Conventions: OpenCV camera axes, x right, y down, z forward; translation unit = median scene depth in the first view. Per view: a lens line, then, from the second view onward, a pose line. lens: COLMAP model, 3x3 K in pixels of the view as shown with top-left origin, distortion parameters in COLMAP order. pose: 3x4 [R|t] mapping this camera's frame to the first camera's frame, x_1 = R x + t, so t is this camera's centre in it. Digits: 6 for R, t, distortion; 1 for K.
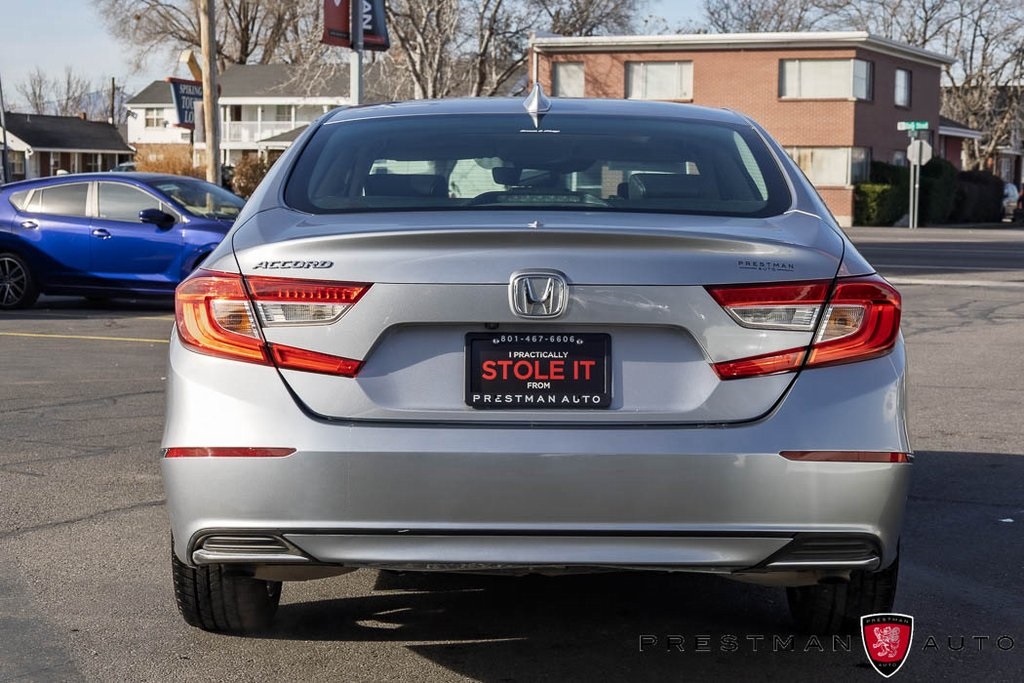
lens RADIAL K [[1886.0, 0, 514.2], [0, 1886.0, 342.2], [0, 0, 1]] dist [0.041606, 0.000000]
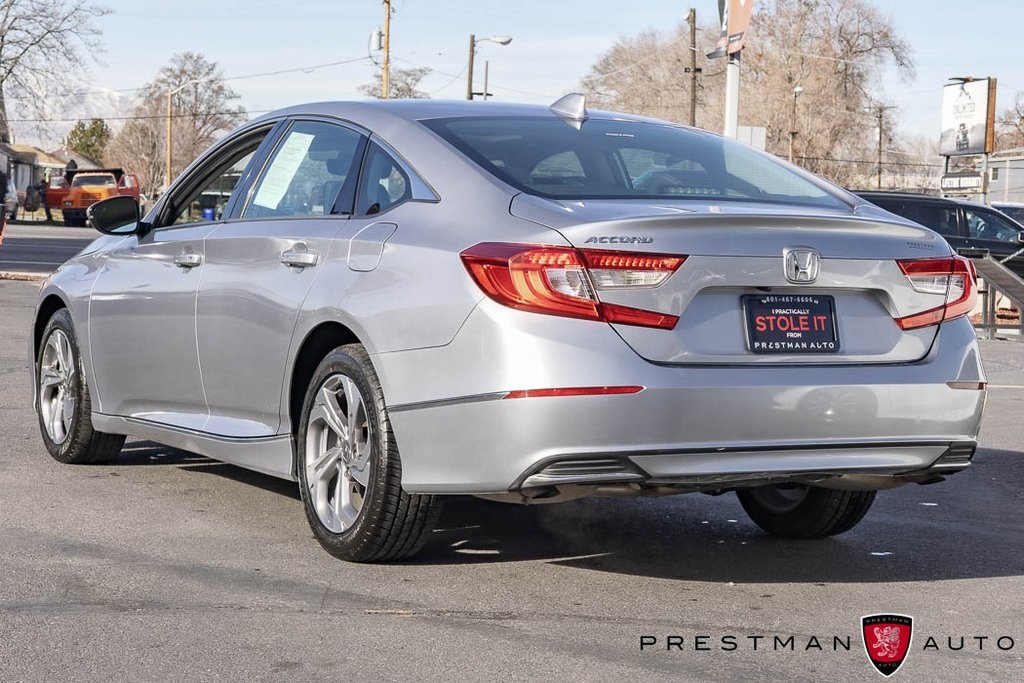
lens RADIAL K [[2007.8, 0, 511.6], [0, 2007.8, 340.0], [0, 0, 1]] dist [-0.012454, 0.000000]
pose [[0.890140, -0.008021, 0.455617, -0.789003], [0.008955, 0.999960, 0.000108, 0.024318], [-0.455600, 0.003984, 0.890176, -0.142539]]
